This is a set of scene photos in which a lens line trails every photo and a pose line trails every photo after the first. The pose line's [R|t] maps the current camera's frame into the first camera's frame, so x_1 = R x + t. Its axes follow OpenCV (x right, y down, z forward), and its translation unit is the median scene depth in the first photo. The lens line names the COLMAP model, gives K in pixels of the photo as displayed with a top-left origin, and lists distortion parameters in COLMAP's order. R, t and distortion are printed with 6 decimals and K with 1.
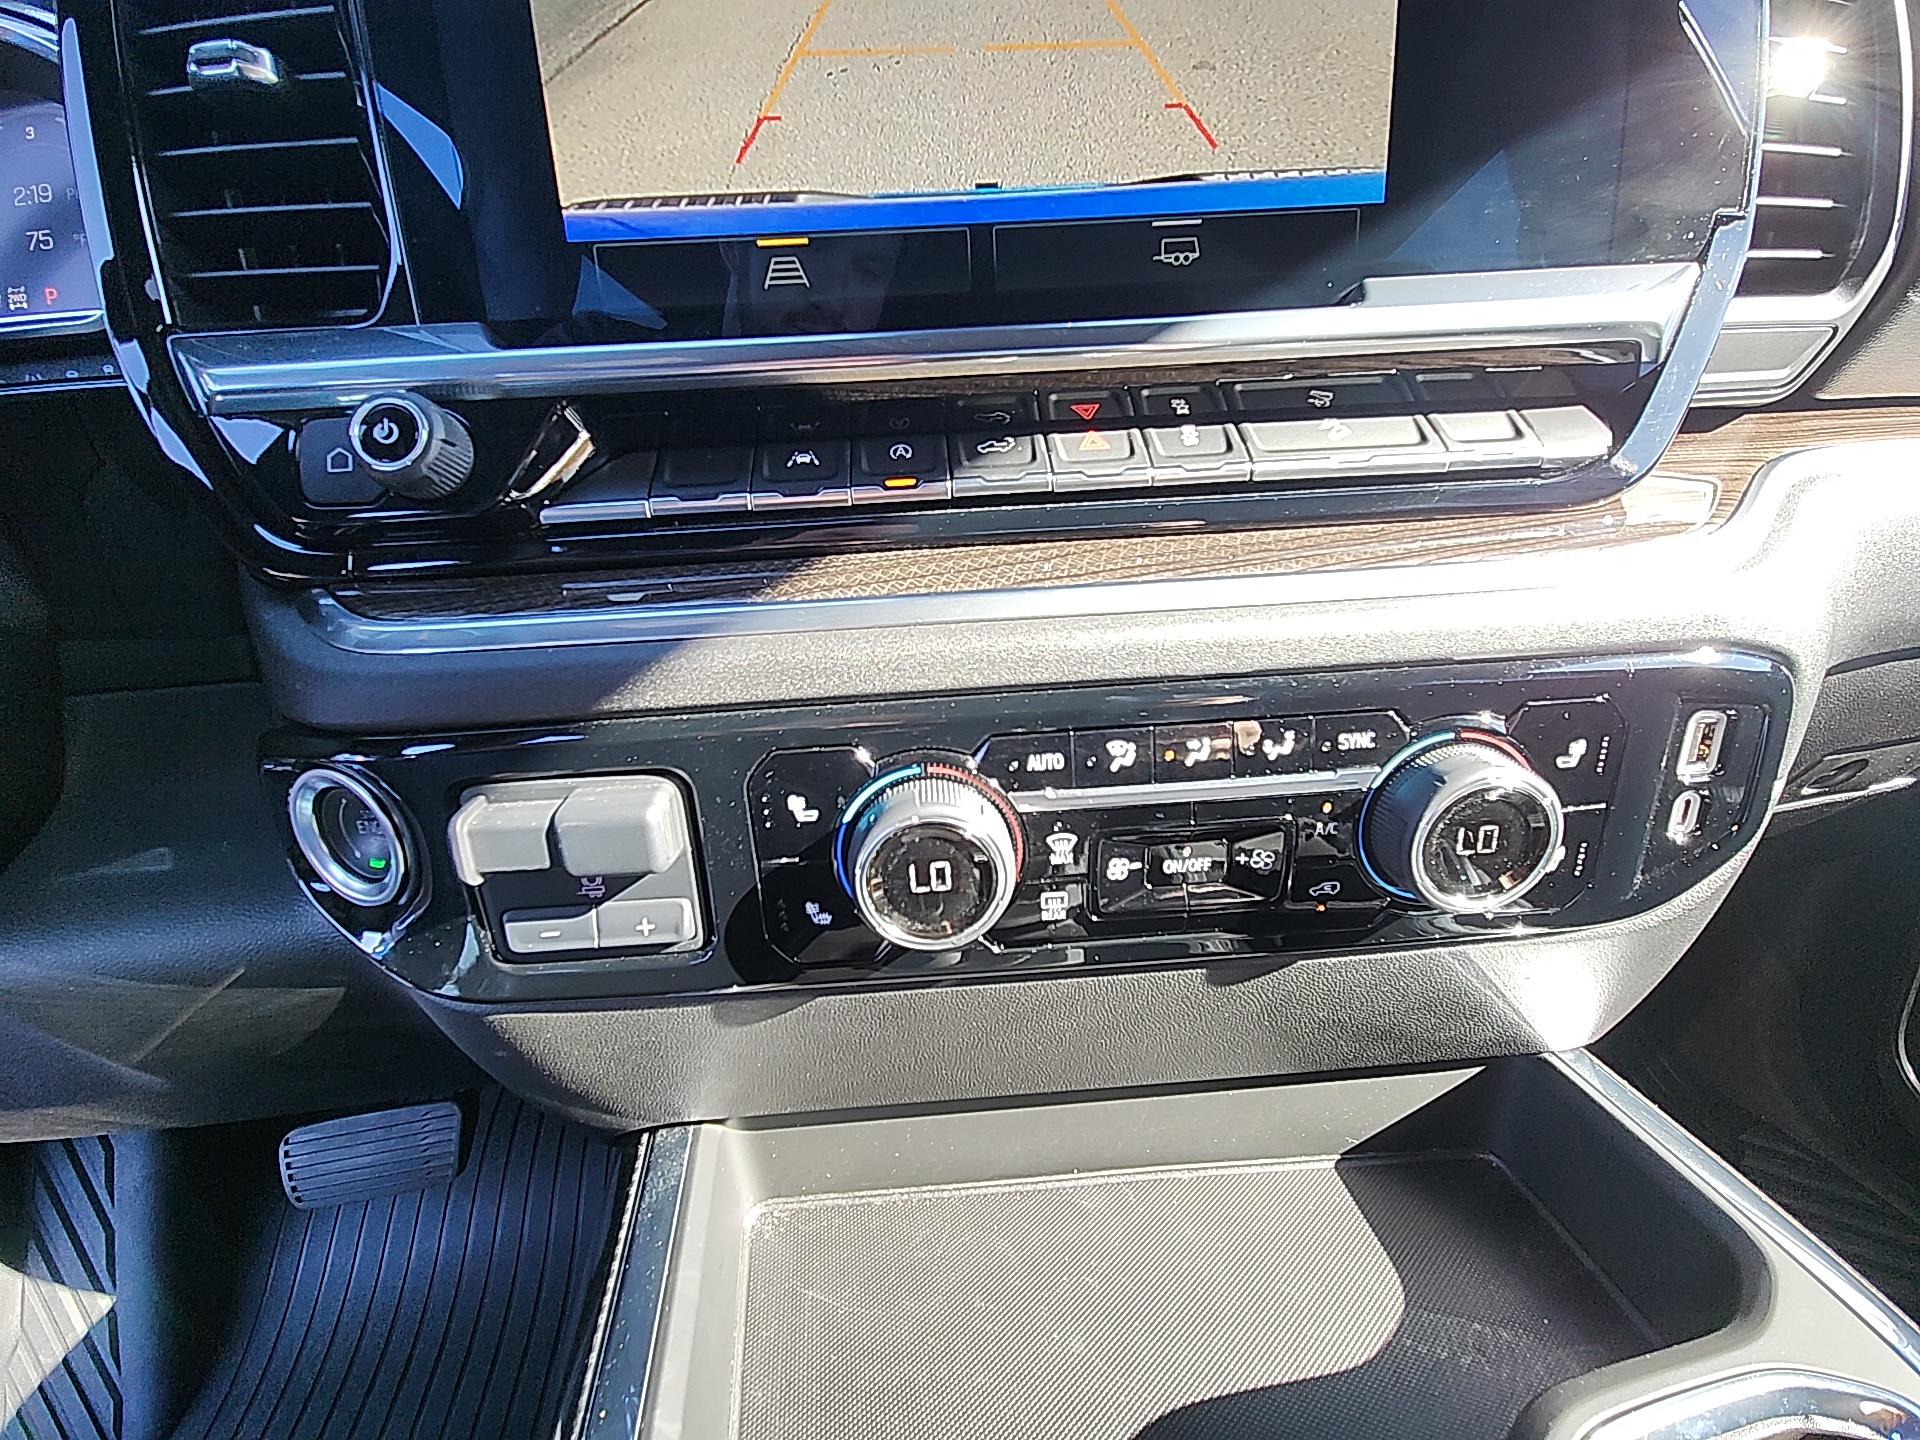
lens RADIAL K [[763.2, 0, 953.5], [0, 763.2, 713.6], [0, 0, 1]] dist [0.005569, -0.000474]
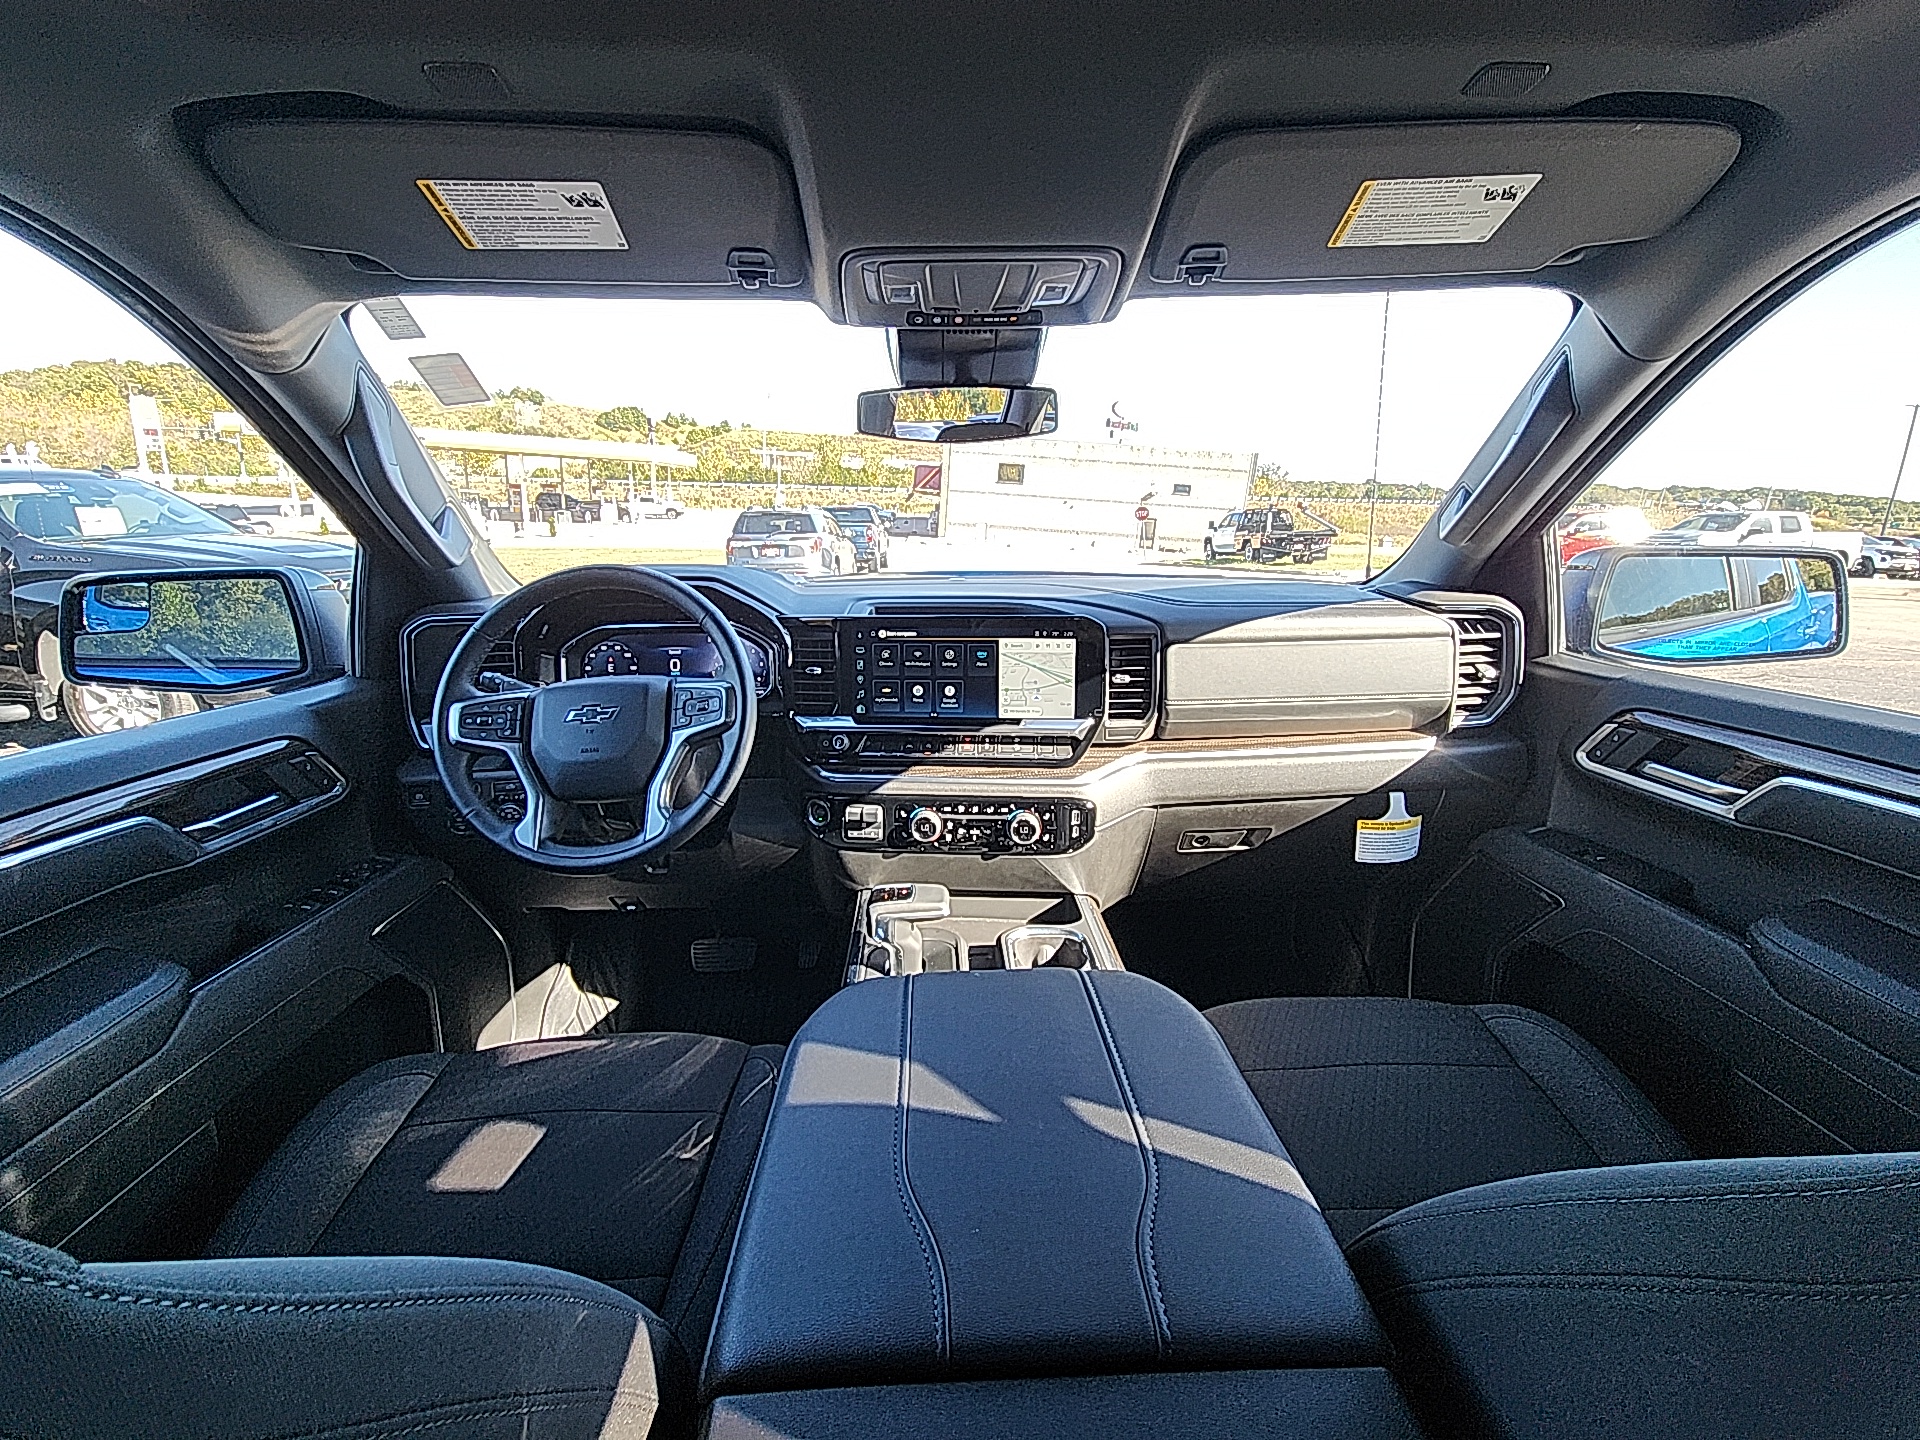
lens RADIAL K [[768.8, 0, 952.6], [0, 768.8, 703.7], [0, 0, 1]] dist [0.001140, 0.000083]
pose [[0.989968, 0.067277, -0.124247, 0.727716], [-0.081749, 0.989959, -0.115314, -0.049476], [0.115242, 0.124314, 0.985528, -4.181136]]
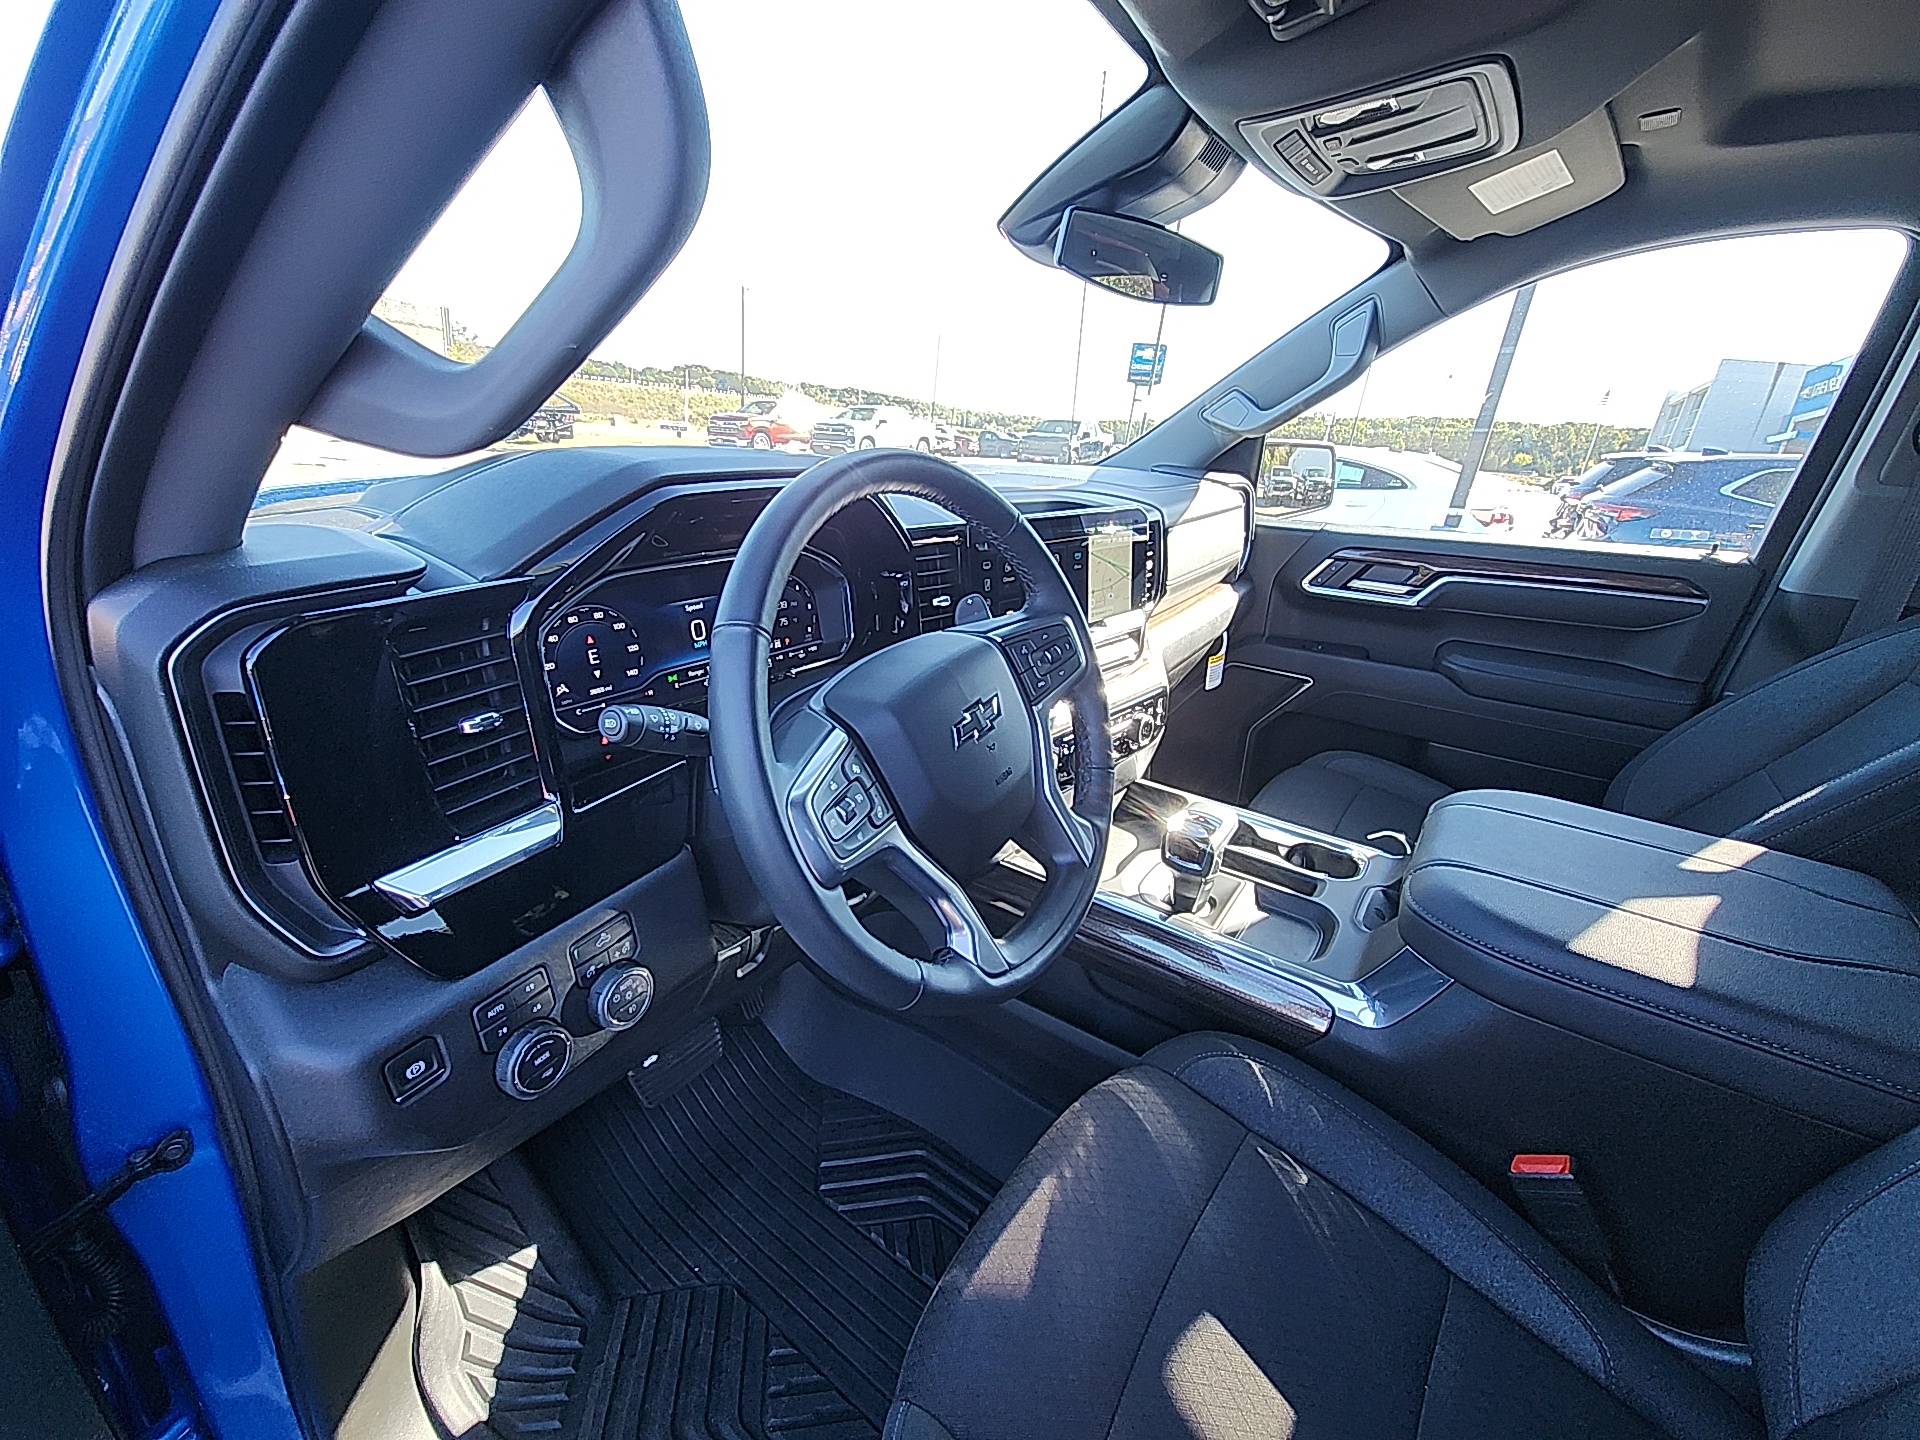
lens RADIAL K [[770.9, 0, 953.0], [0, 770.9, 697.8], [0, 0, 1]] dist [0.007874, -0.003554]
pose [[0.709790, -0.166479, 0.684458, -3.658692], [0.168847, 0.983554, 0.064130, -0.577122], [-0.683878, 0.070050, 0.726226, -1.890601]]
